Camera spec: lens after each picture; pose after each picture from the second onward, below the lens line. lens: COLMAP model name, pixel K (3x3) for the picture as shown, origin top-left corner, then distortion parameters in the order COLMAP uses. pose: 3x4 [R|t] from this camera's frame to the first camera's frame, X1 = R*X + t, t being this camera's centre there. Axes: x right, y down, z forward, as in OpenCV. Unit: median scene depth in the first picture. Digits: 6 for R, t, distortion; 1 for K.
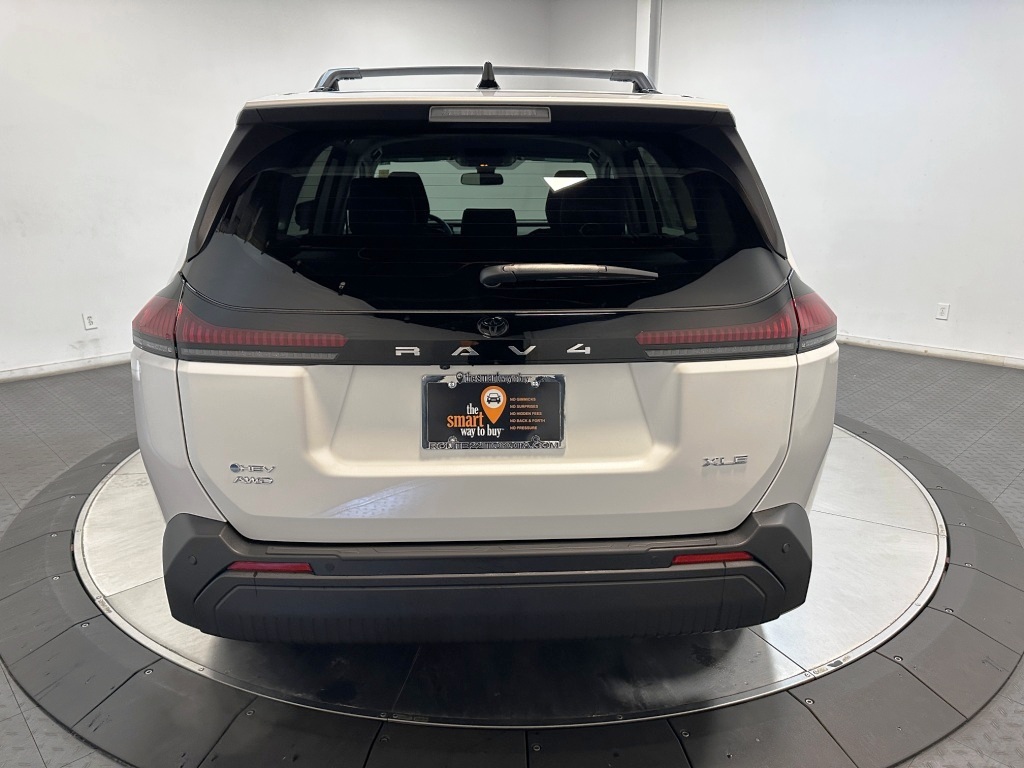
lens RADIAL K [[712.0, 0, 512.0], [0, 712.0, 384.0], [0, 0, 1]] dist [0.000305, -0.000416]
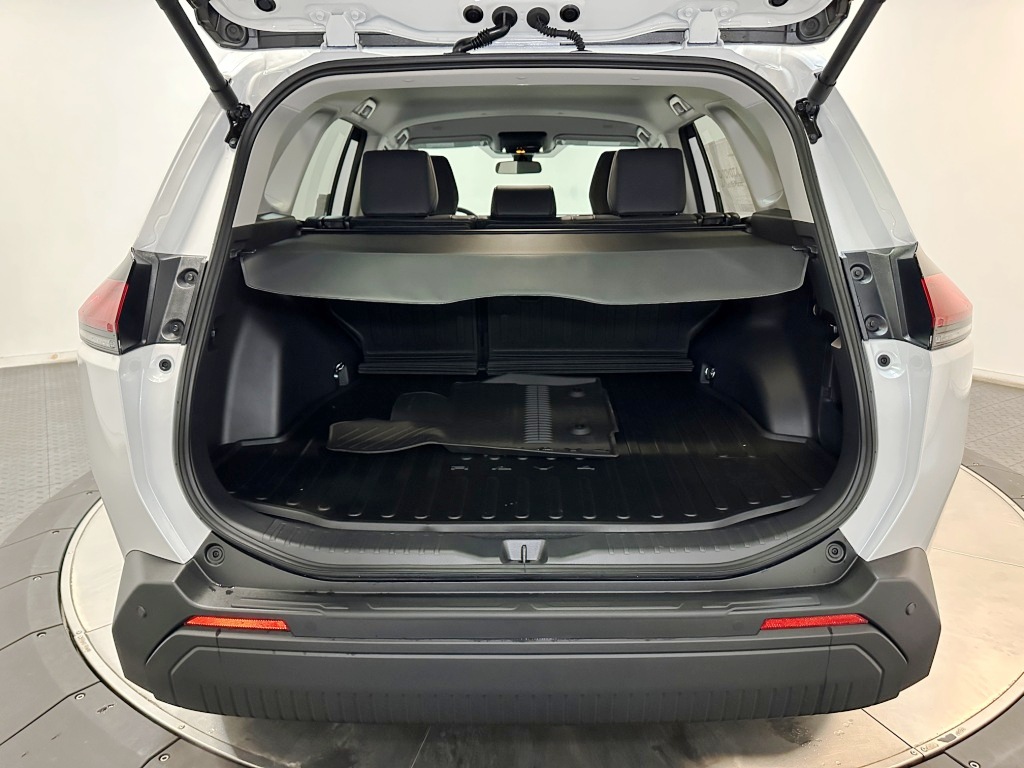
lens RADIAL K [[712.0, 0, 512.0], [0, 712.0, 384.0], [0, 0, 1]] dist [0.000305, -0.000416]
pose [[0.998421, 0.003621, -0.056065, 0.002370], [-0.004505, 0.999867, -0.015660, 0.004134], [0.056001, 0.015888, 0.998304, 0.163971]]
